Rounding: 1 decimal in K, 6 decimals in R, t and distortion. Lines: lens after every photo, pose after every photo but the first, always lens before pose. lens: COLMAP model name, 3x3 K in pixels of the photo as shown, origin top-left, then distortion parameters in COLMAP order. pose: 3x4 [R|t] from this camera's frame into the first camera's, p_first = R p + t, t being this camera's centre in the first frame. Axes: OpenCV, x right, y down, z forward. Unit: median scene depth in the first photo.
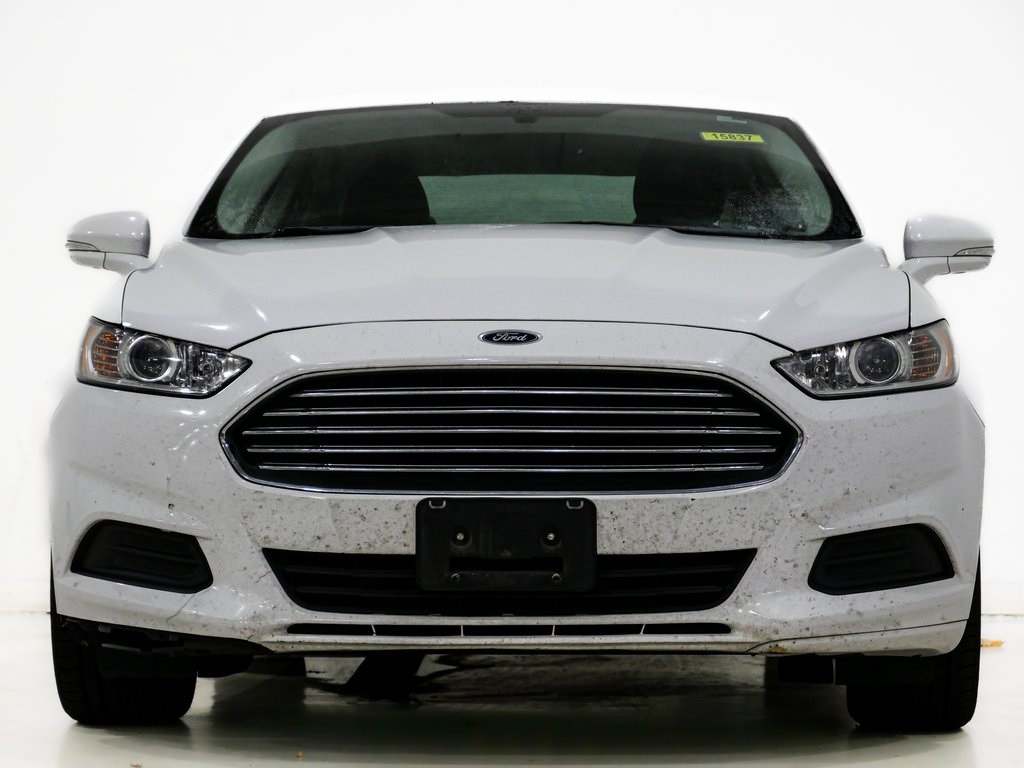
lens RADIAL K [[3344.1, 0, 513.5], [0, 3344.1, 383.1], [0, 0, 1]] dist [-0.091577, 0.000000]
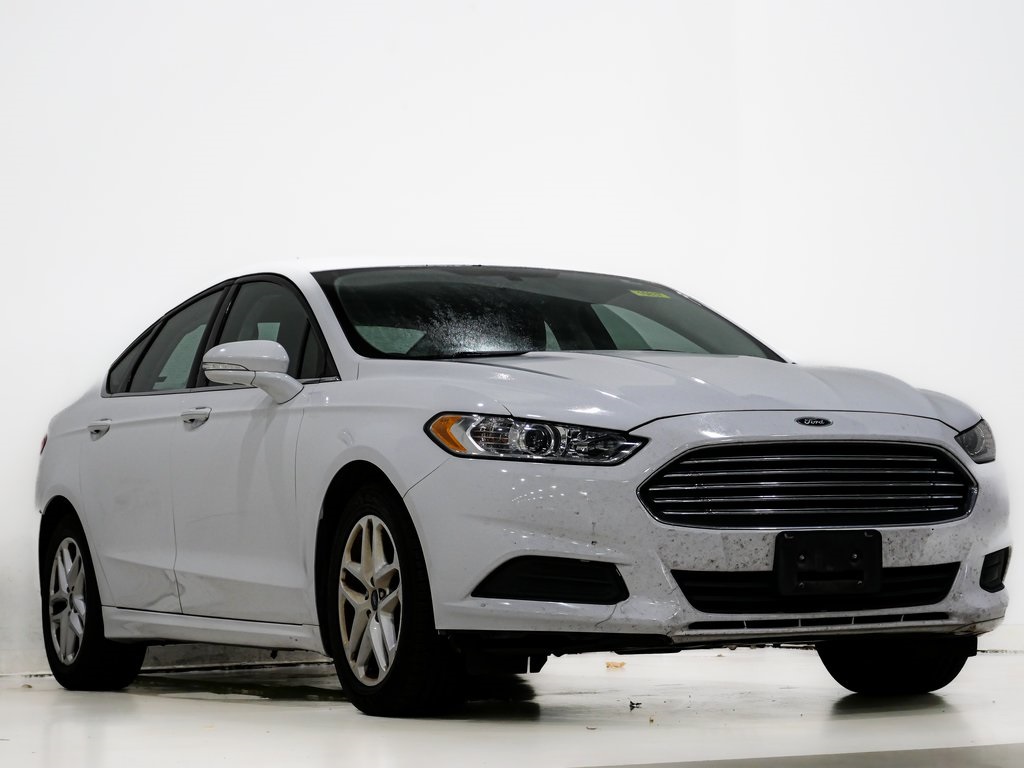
lens RADIAL K [[2697.1, 0, 510.4], [0, 2697.1, 385.8], [0, 0, 1]] dist [0.028435, 0.000000]
pose [[0.887224, 0.007758, 0.461273, -0.665315], [0.016750, 0.998658, -0.049013, 0.026388], [-0.461034, 0.051212, 0.885903, 0.012296]]
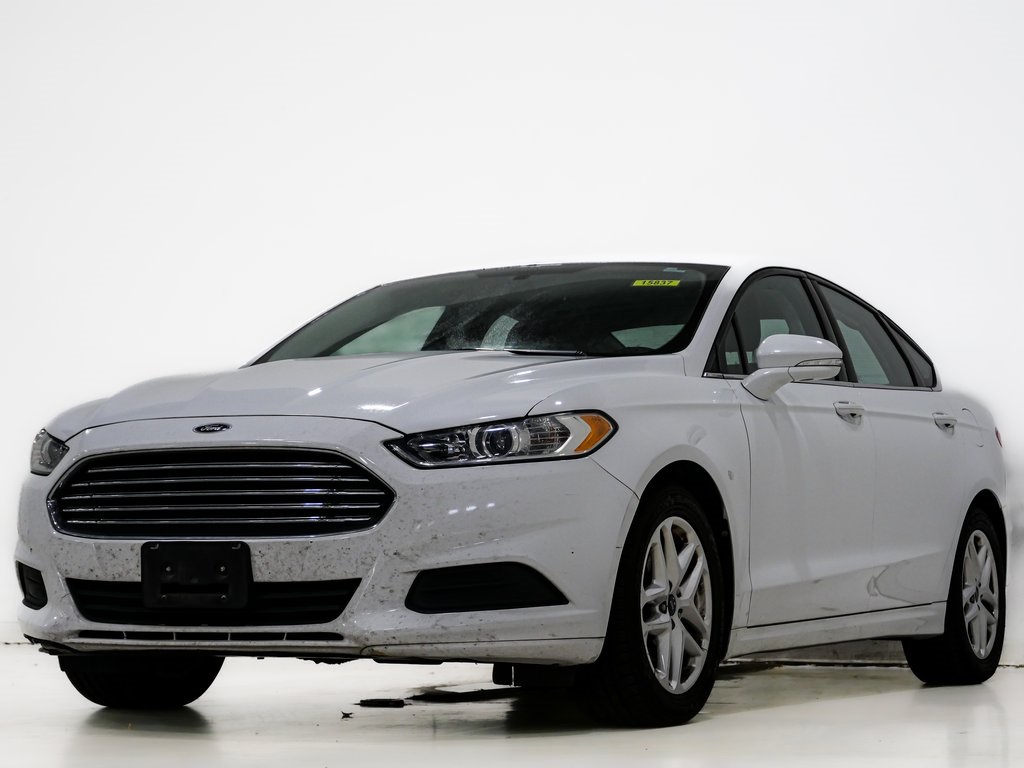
lens RADIAL K [[2551.2, 0, 511.1], [0, 2551.2, 383.3], [0, 0, 1]] dist [-0.015323, 0.000000]
pose [[0.907869, -0.030568, -0.418138, 0.564036], [0.008534, 0.998479, -0.054464, 0.027128], [0.419167, 0.045878, 0.906749, 0.076964]]
